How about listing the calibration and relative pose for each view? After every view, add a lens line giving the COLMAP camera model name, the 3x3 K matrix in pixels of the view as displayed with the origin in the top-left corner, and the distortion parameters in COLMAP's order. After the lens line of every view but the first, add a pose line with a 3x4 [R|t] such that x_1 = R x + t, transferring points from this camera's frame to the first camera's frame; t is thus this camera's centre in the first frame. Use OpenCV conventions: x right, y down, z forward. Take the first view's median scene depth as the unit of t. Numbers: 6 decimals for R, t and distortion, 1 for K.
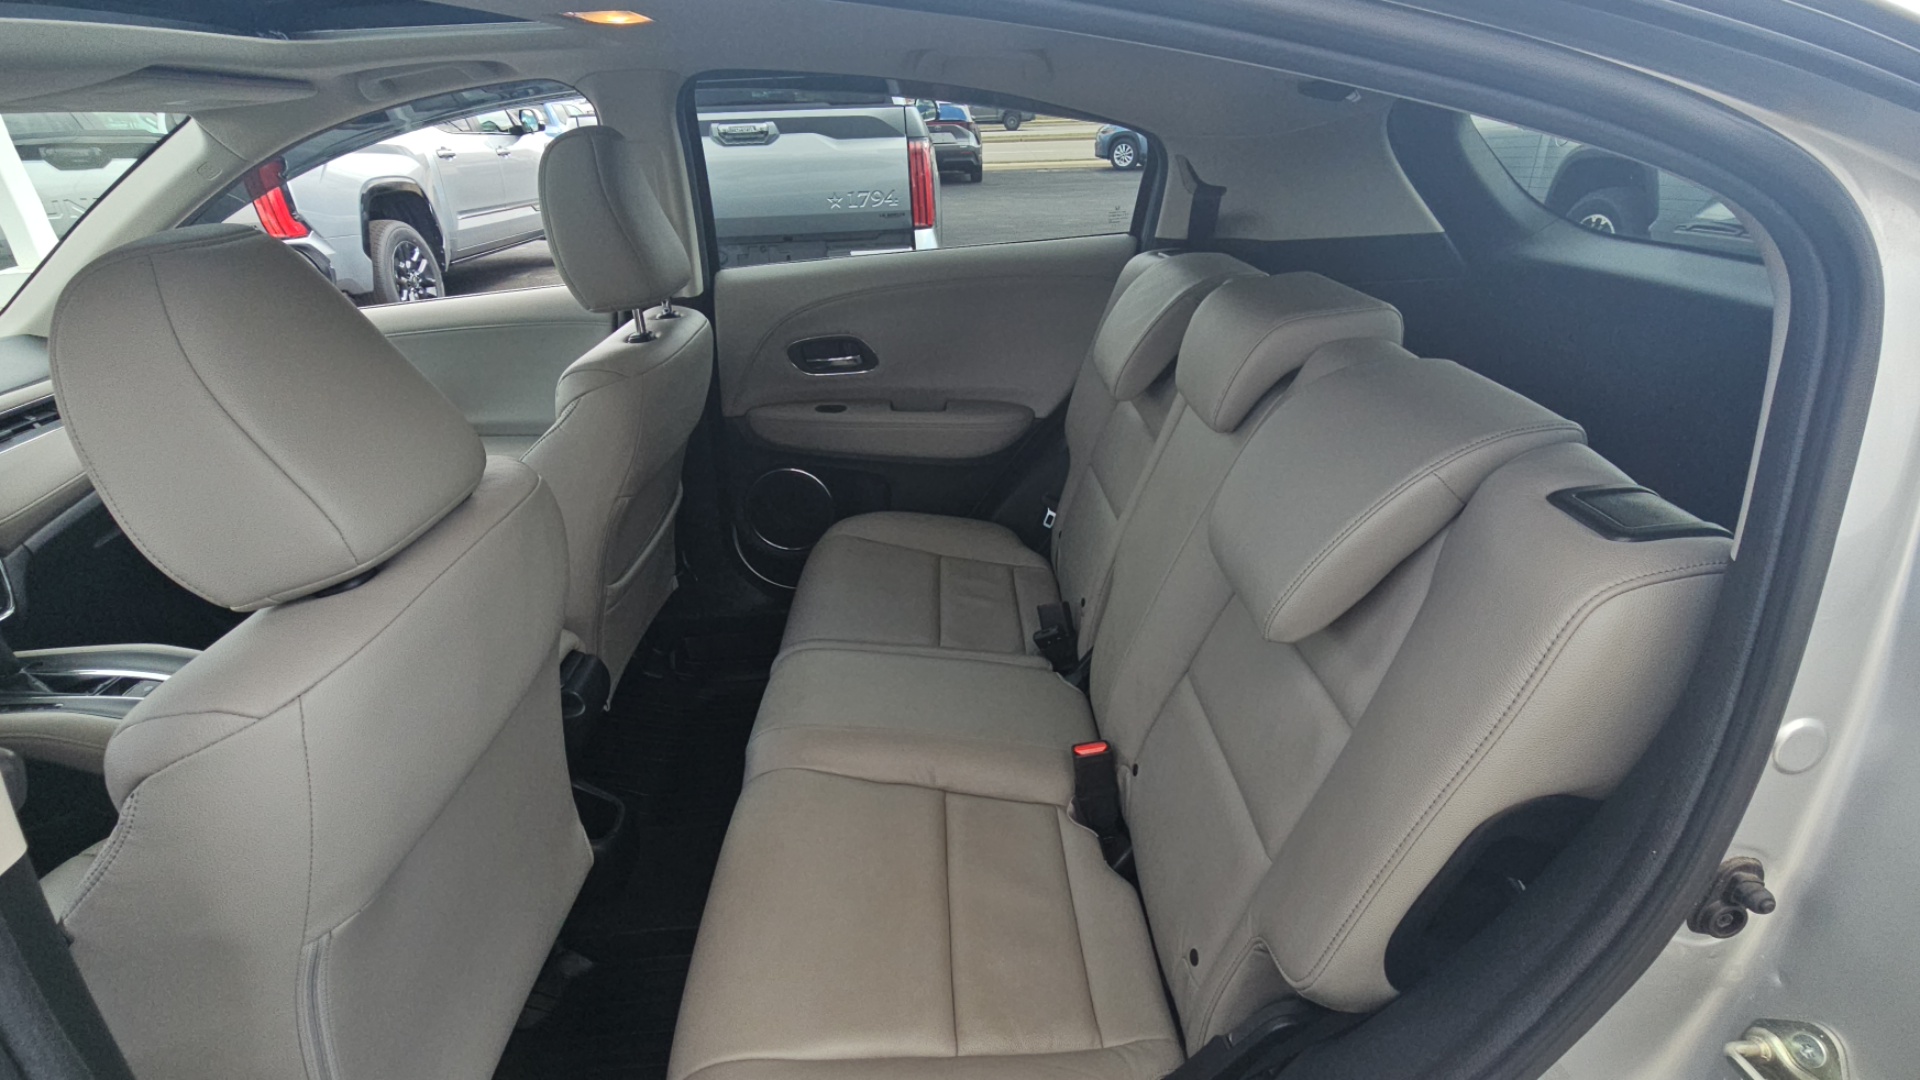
lens RADIAL K [[859.0, 0, 978.2], [0, 859.0, 543.5], [0, 0, 1]] dist [0.008785, -0.007211]
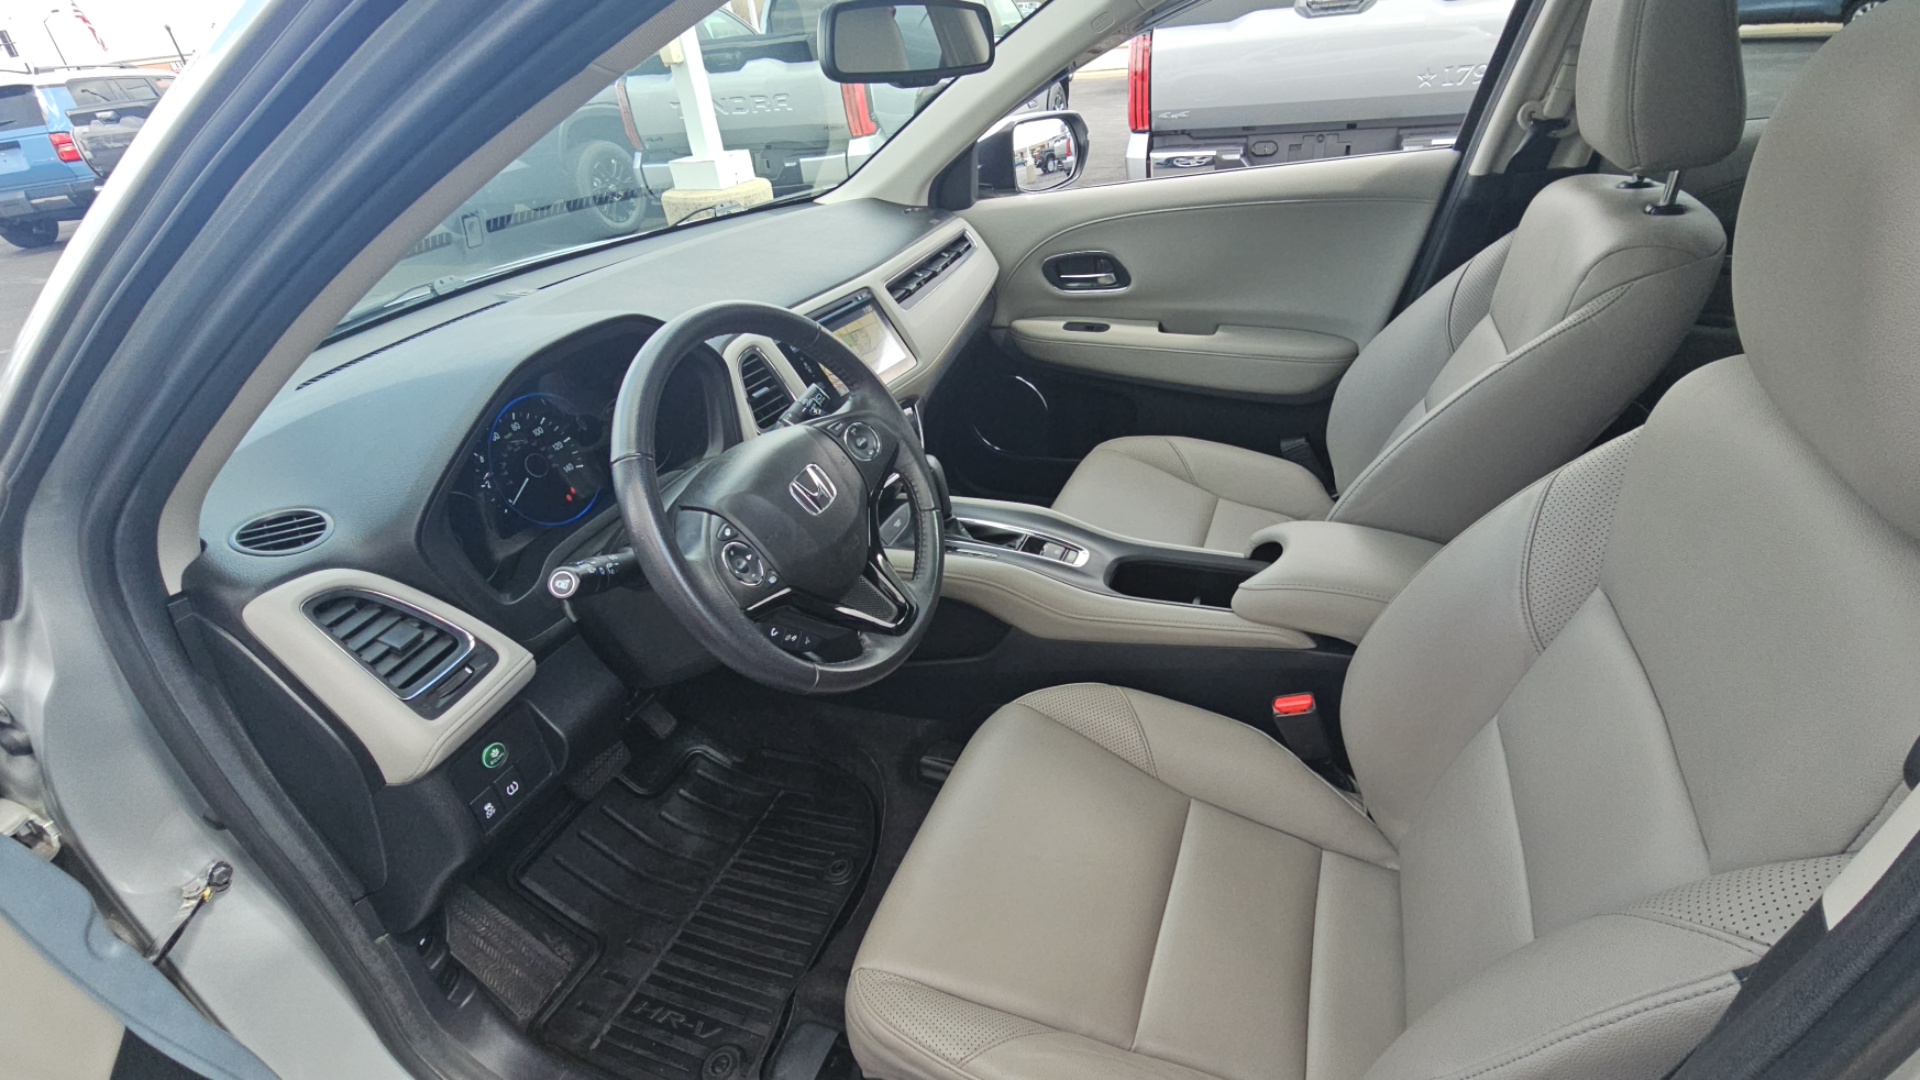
lens RADIAL K [[859.0, 0, 979.0], [0, 859.0, 542.7], [0, 0, 1]] dist [0.008785, -0.007211]
pose [[0.909779, 0.165790, -0.380547, -0.463777], [-0.129851, 0.984434, 0.118444, 0.035600], [0.394260, -0.058344, 0.917145, 0.030548]]
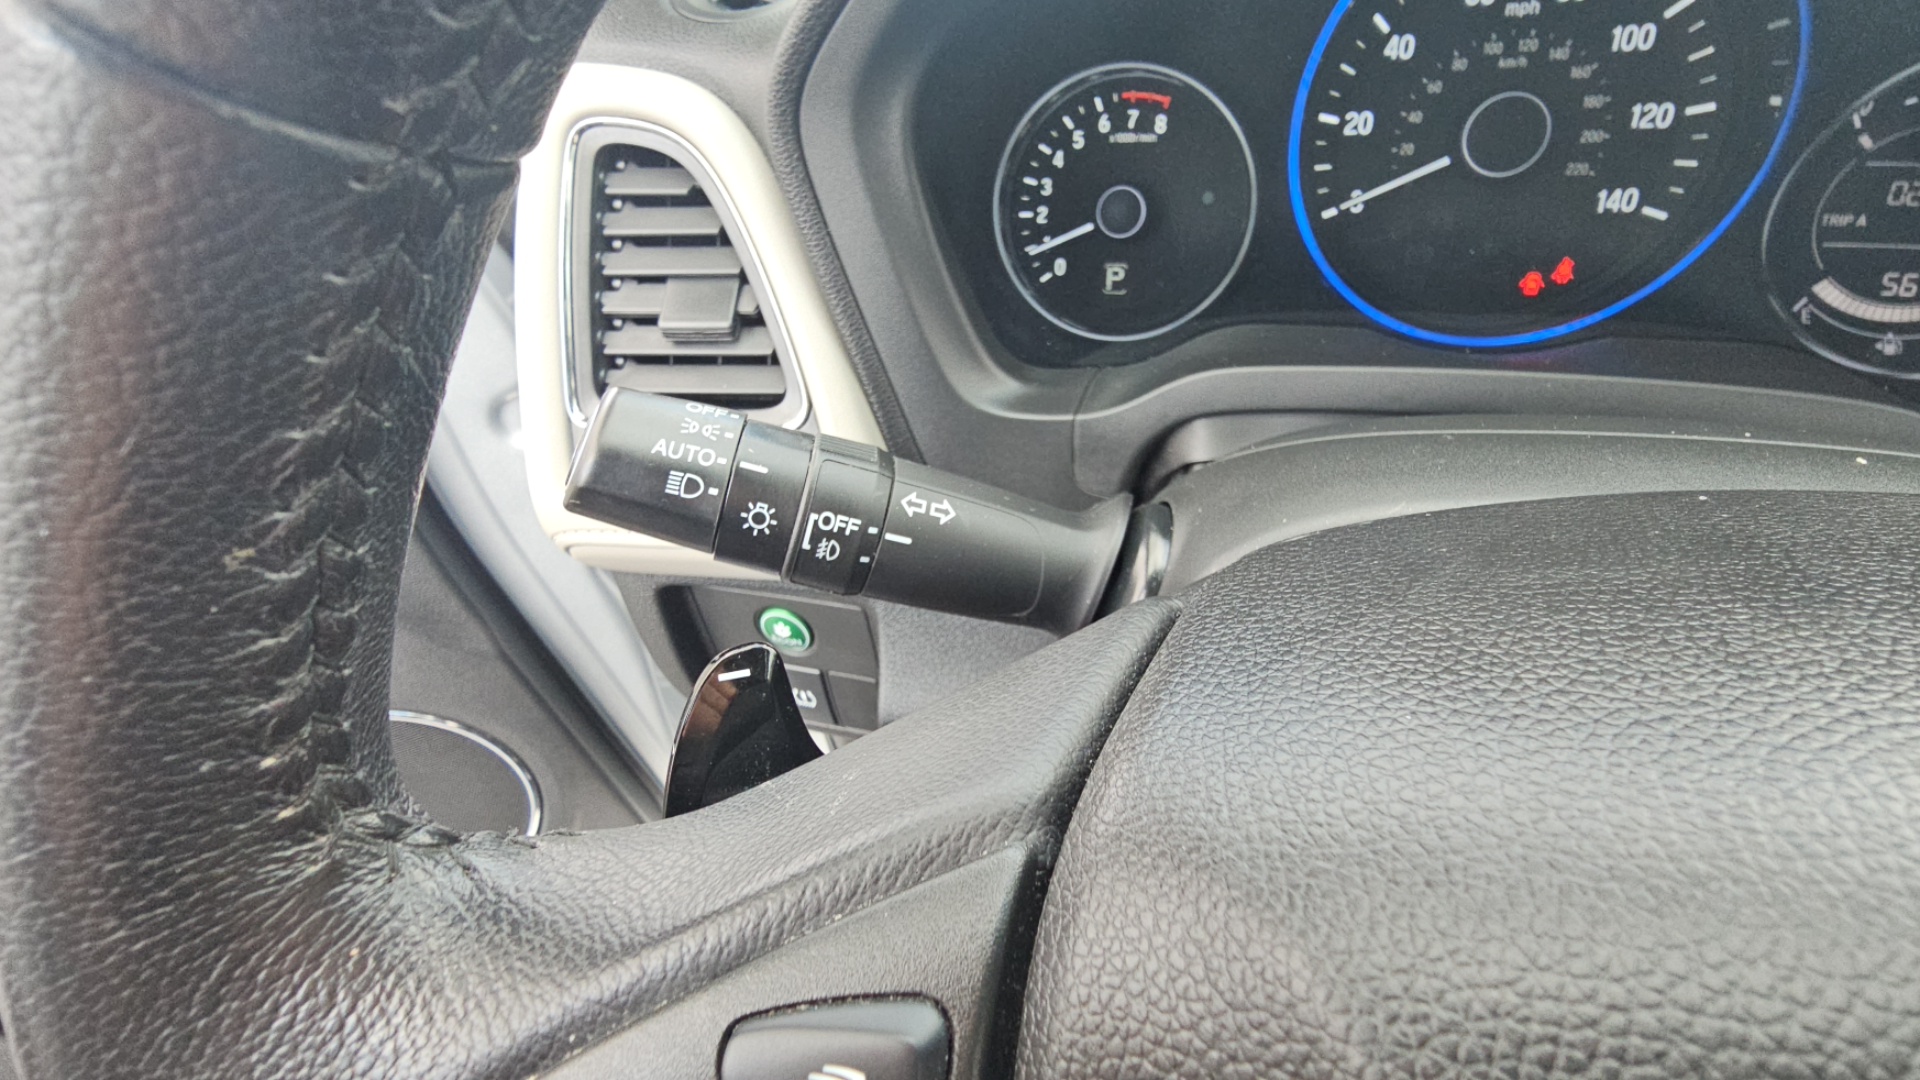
lens RADIAL K [[859.0, 0, 980.4], [0, 859.0, 548.6], [0, 0, 1]] dist [0.008785, -0.007211]
pose [[-0.332998, 0.655398, -0.677912, -0.731413], [-0.324784, 0.595227, 0.734997, 0.045279], [0.885227, 0.464928, 0.014654, 0.367705]]
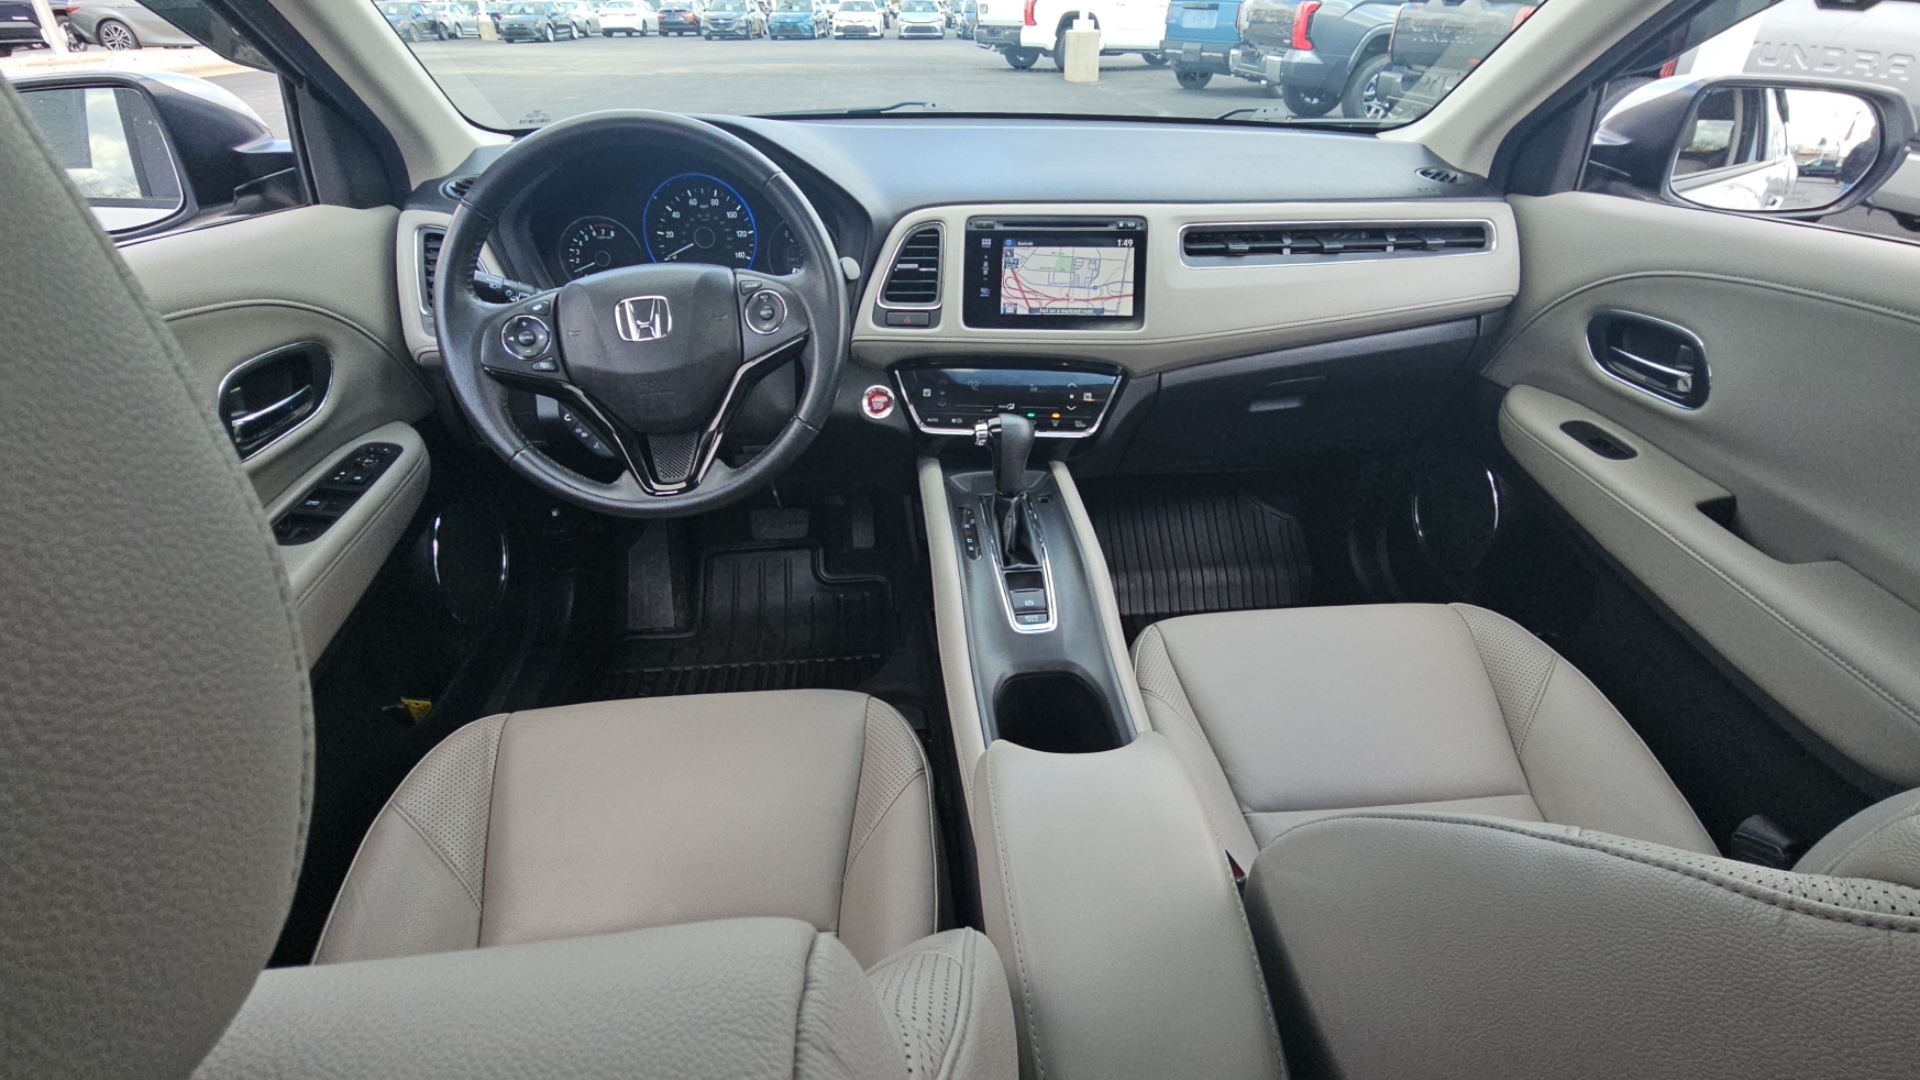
lens RADIAL K [[859.0, 0, 978.6], [0, 859.0, 547.7], [0, 0, 1]] dist [0.008785, -0.007211]
pose [[0.053201, 0.562863, -0.824836, -0.257238], [-0.466206, 0.744460, 0.477945, -0.144550], [0.883075, 0.359116, 0.302016, 0.495109]]
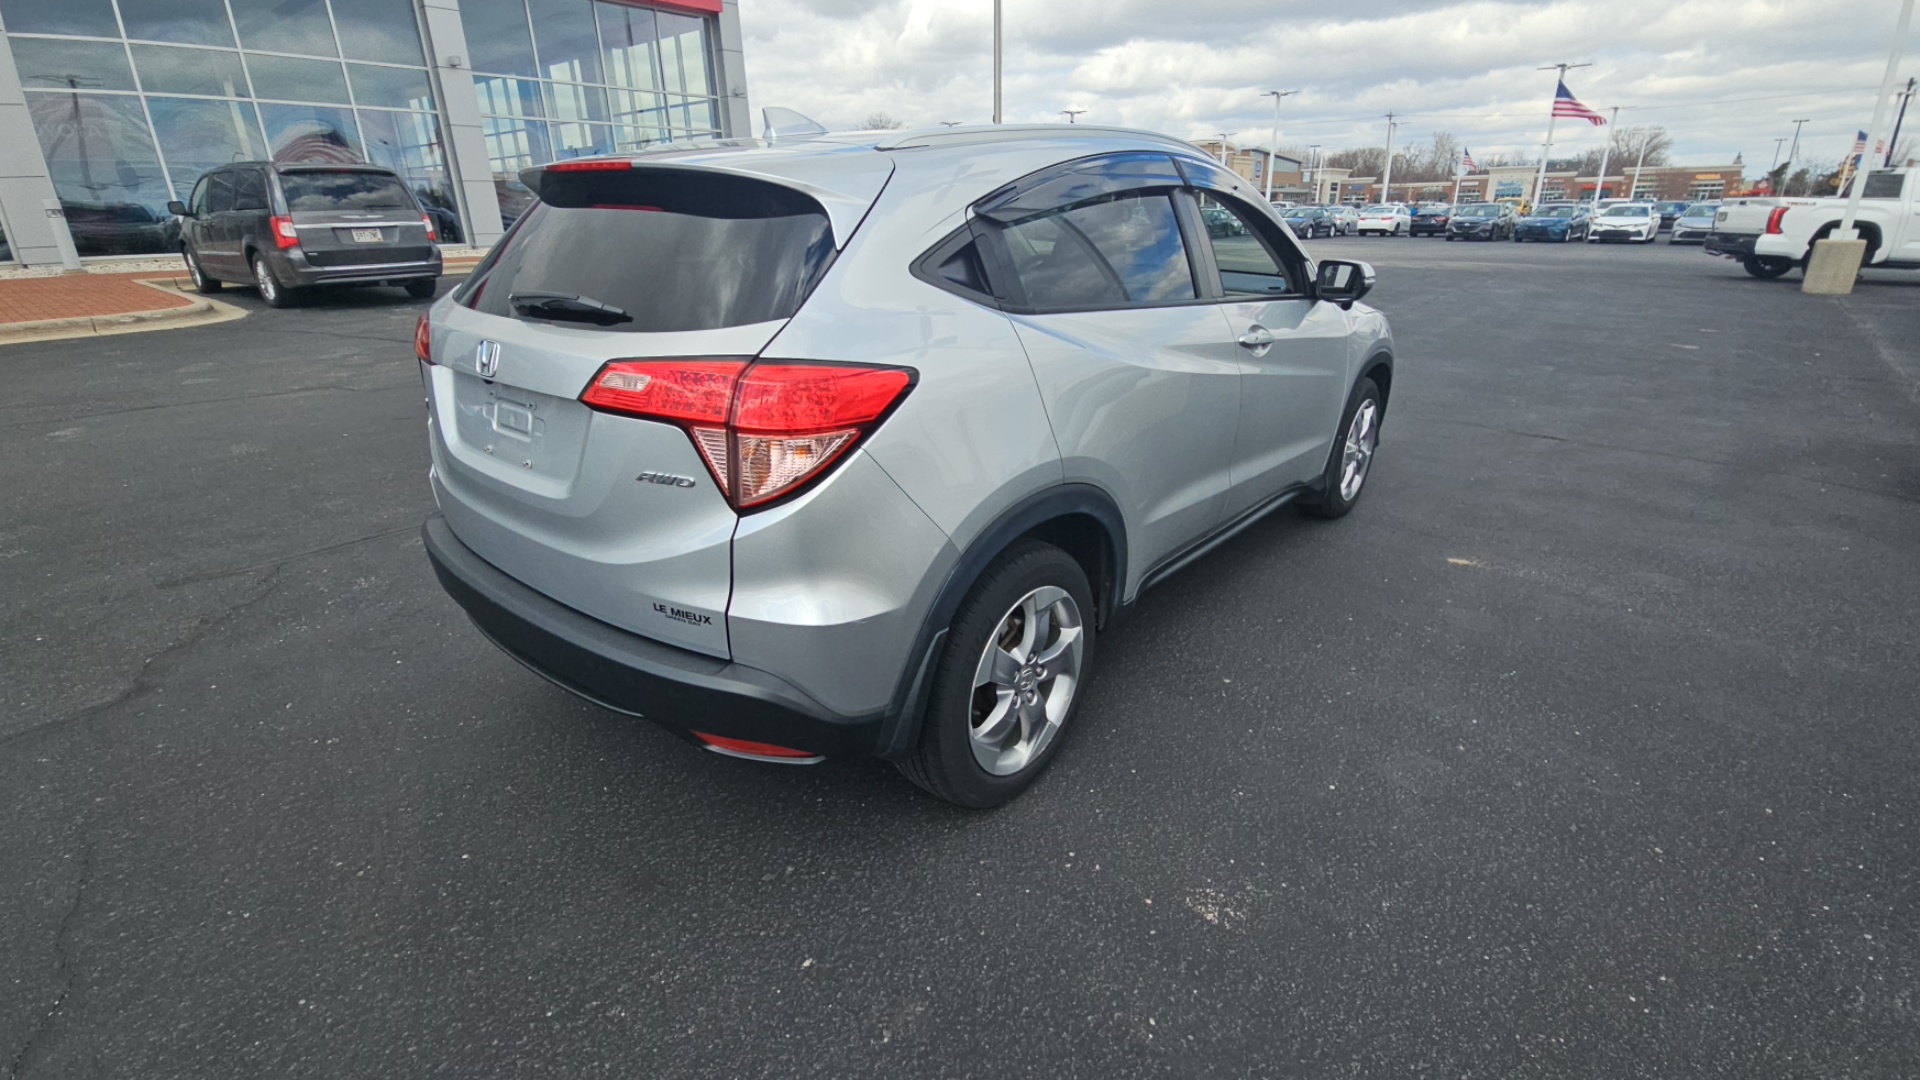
lens RADIAL K [[859.0, 0, 972.7], [0, 859.0, 536.0], [0, 0, 1]] dist [0.008785, -0.007211]
pose [[-0.665863, 0.299918, -0.683136, 1.088962], [-0.323001, 0.709497, 0.626326, -0.838888], [0.672530, 0.637701, -0.375554, 1.569041]]
